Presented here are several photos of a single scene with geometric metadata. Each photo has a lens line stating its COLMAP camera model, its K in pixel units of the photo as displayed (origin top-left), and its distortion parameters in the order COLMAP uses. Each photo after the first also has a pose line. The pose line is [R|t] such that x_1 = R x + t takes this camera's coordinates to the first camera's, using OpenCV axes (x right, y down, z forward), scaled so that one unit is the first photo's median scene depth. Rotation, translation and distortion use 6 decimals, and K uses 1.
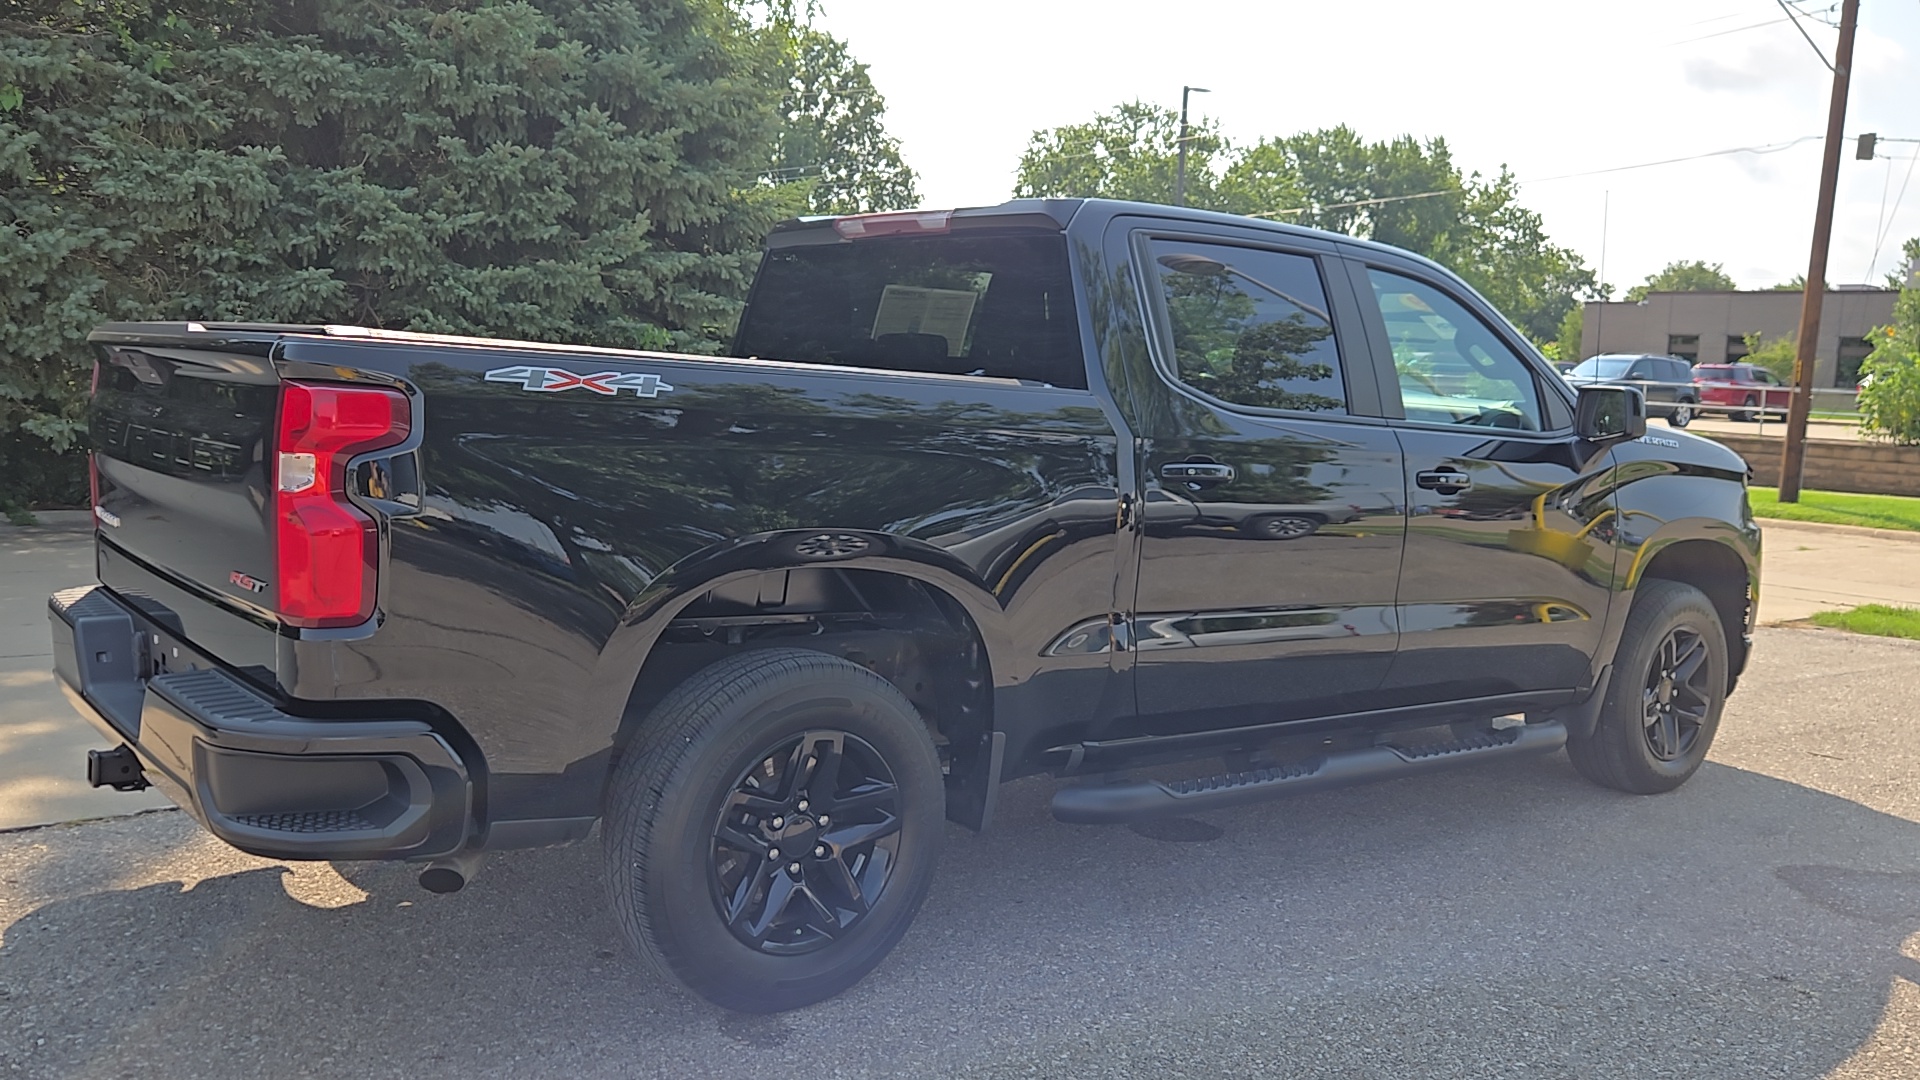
lens RADIAL K [[1606.4, 0, 955.9], [0, 1606.4, 534.0], [0, 0, 1]] dist [0.012413, -0.010079]
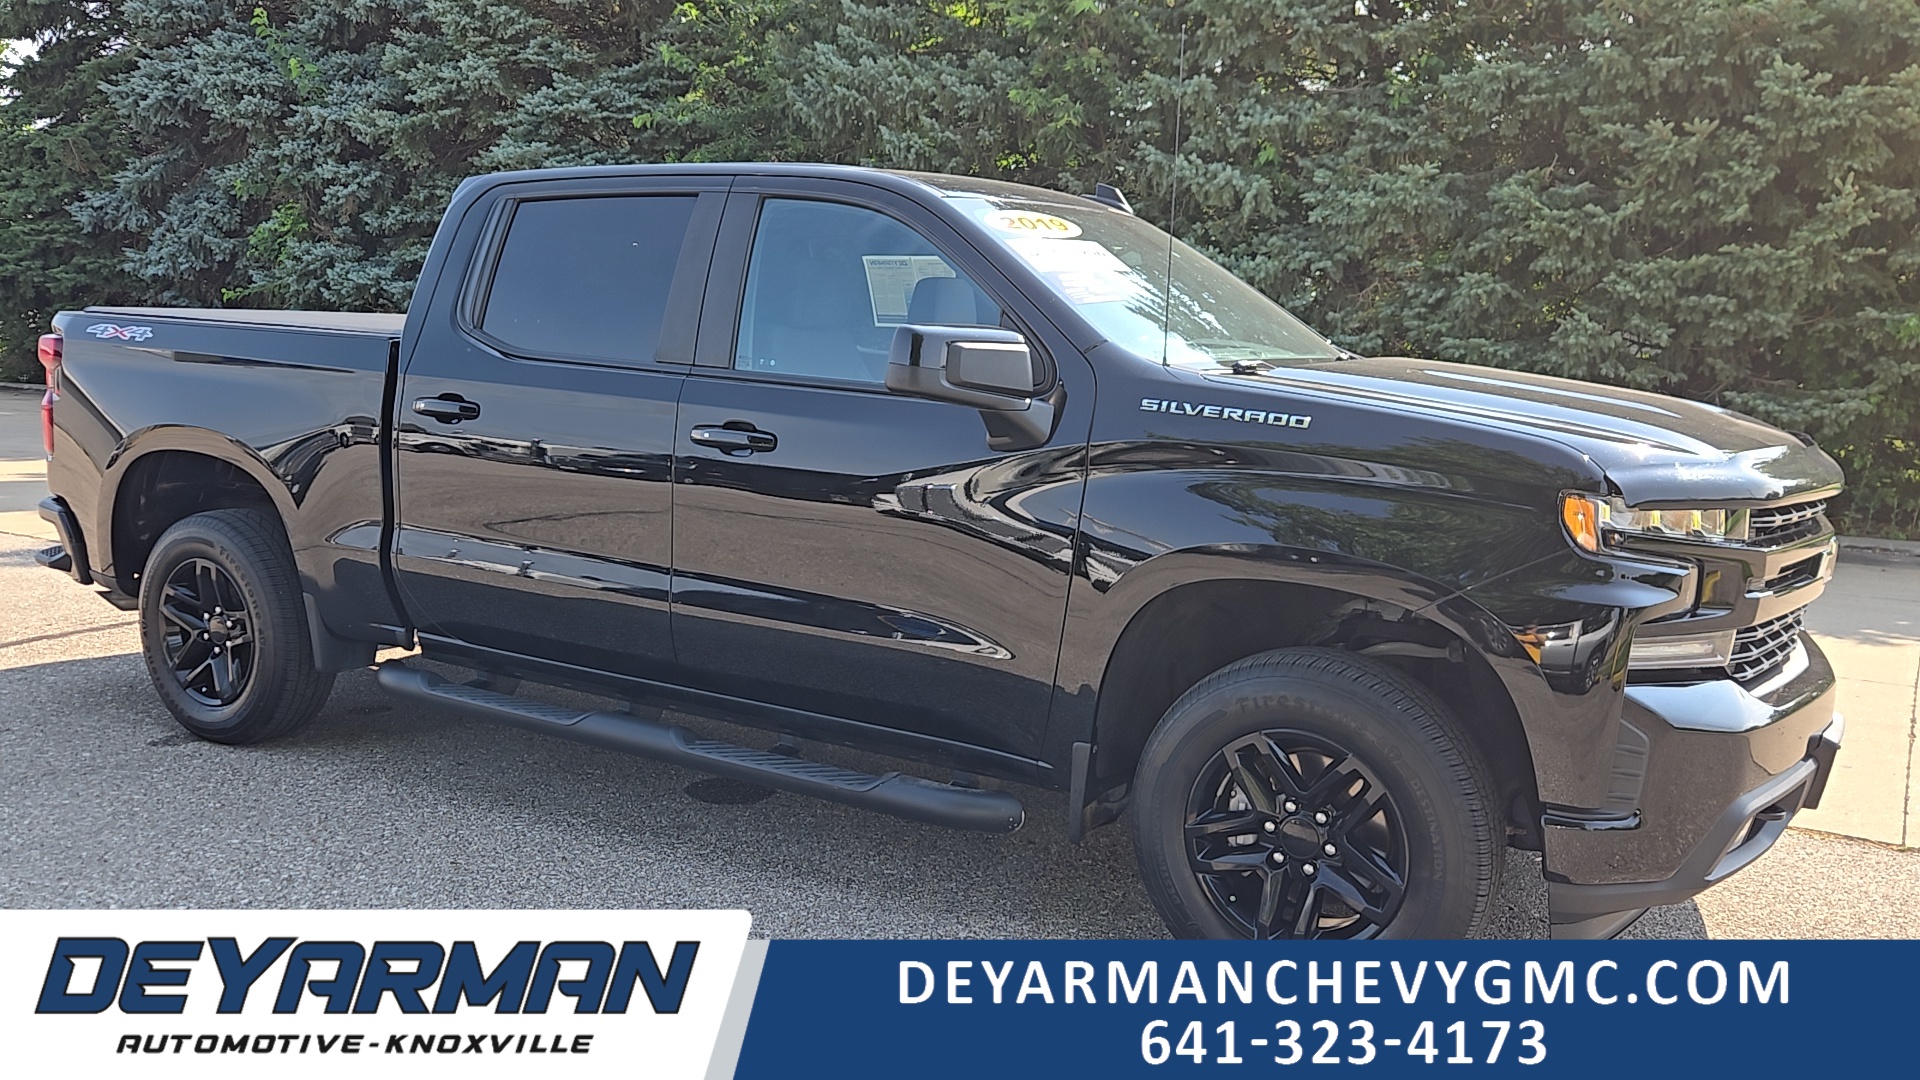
lens RADIAL K [[1606.4, 0, 955.9], [0, 1606.4, 534.0], [0, 0, 1]] dist [0.012413, -0.010079]
pose [[0.355844, 0.084065, -0.930757, 0.431972], [-0.102722, 0.993430, 0.050454, -0.014202], [0.928883, 0.077655, 0.362141, 0.300291]]
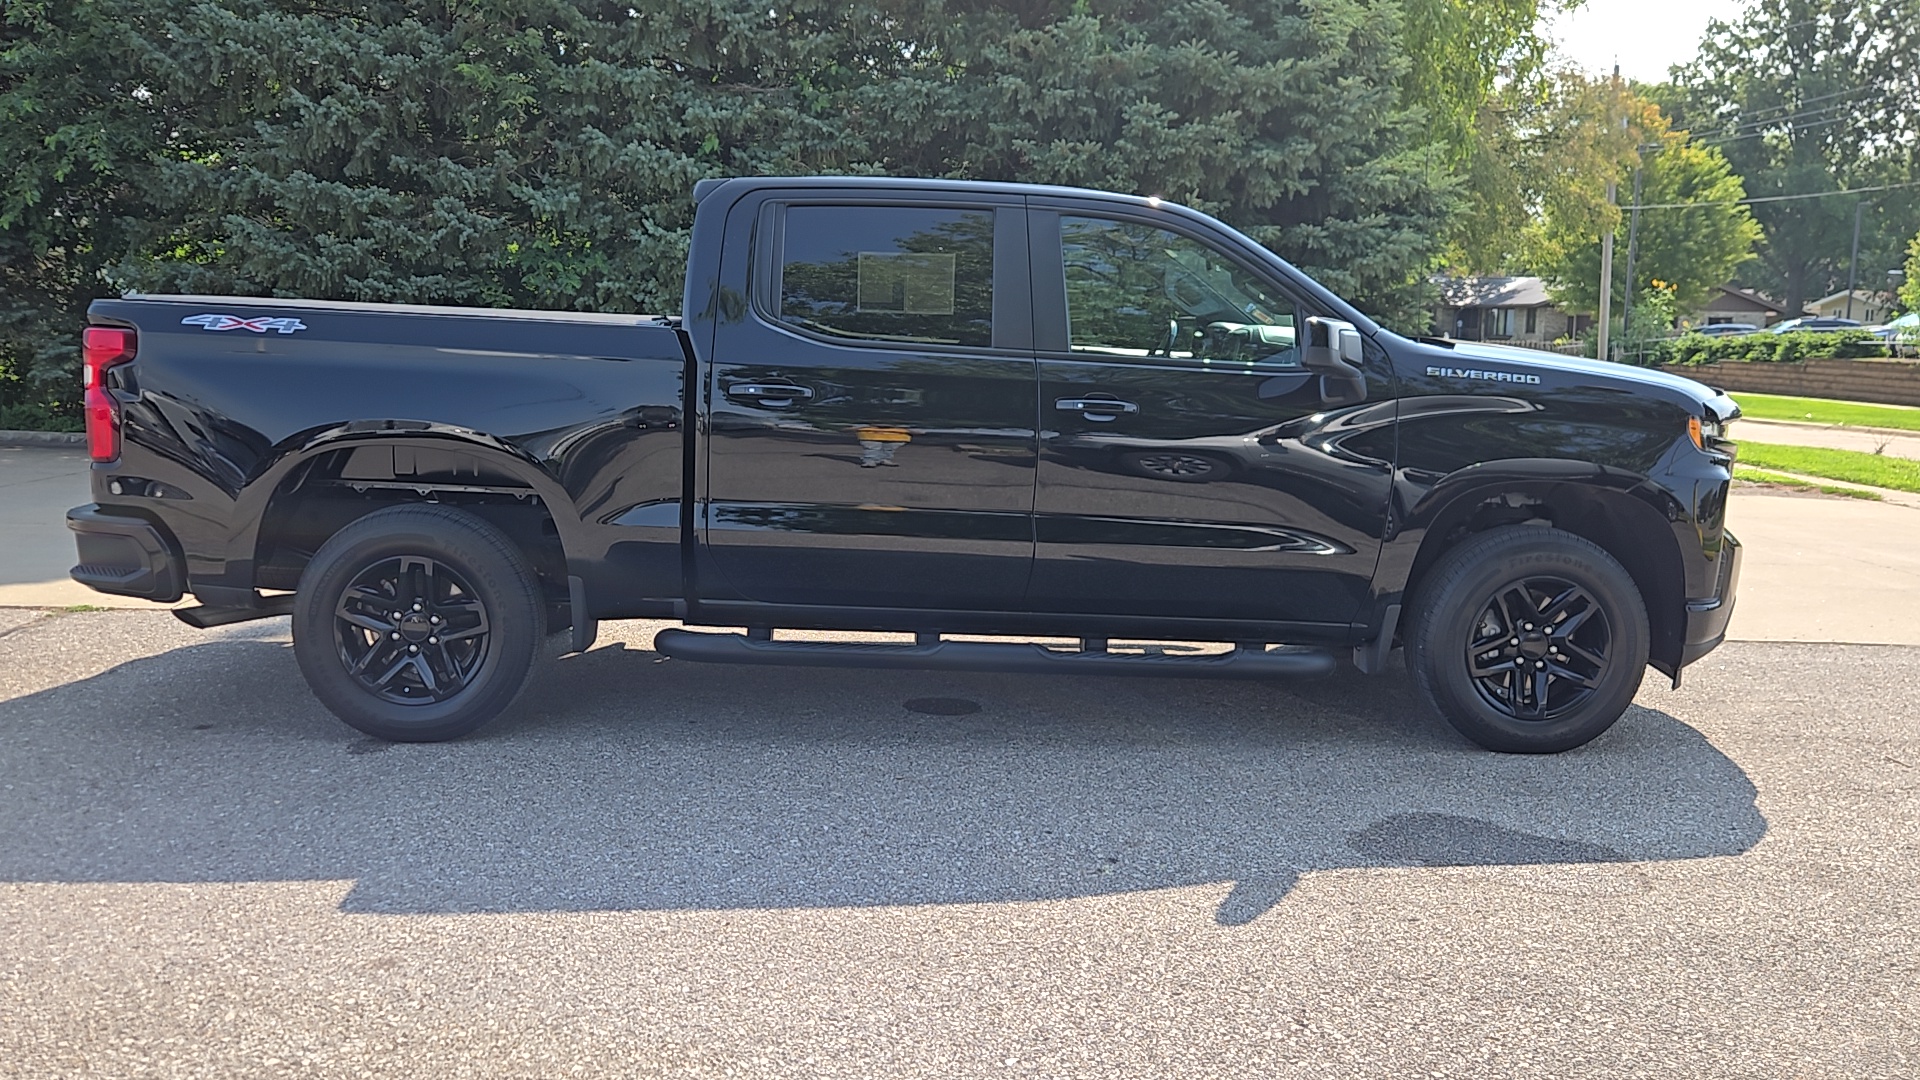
lens RADIAL K [[1606.4, 0, 955.9], [0, 1606.4, 534.0], [0, 0, 1]] dist [0.012413, -0.010079]
pose [[0.813798, 0.051046, -0.578901, 0.323766], [-0.044478, 0.998684, 0.025536, 0.011136], [0.579443, 0.004967, 0.814998, 0.019164]]
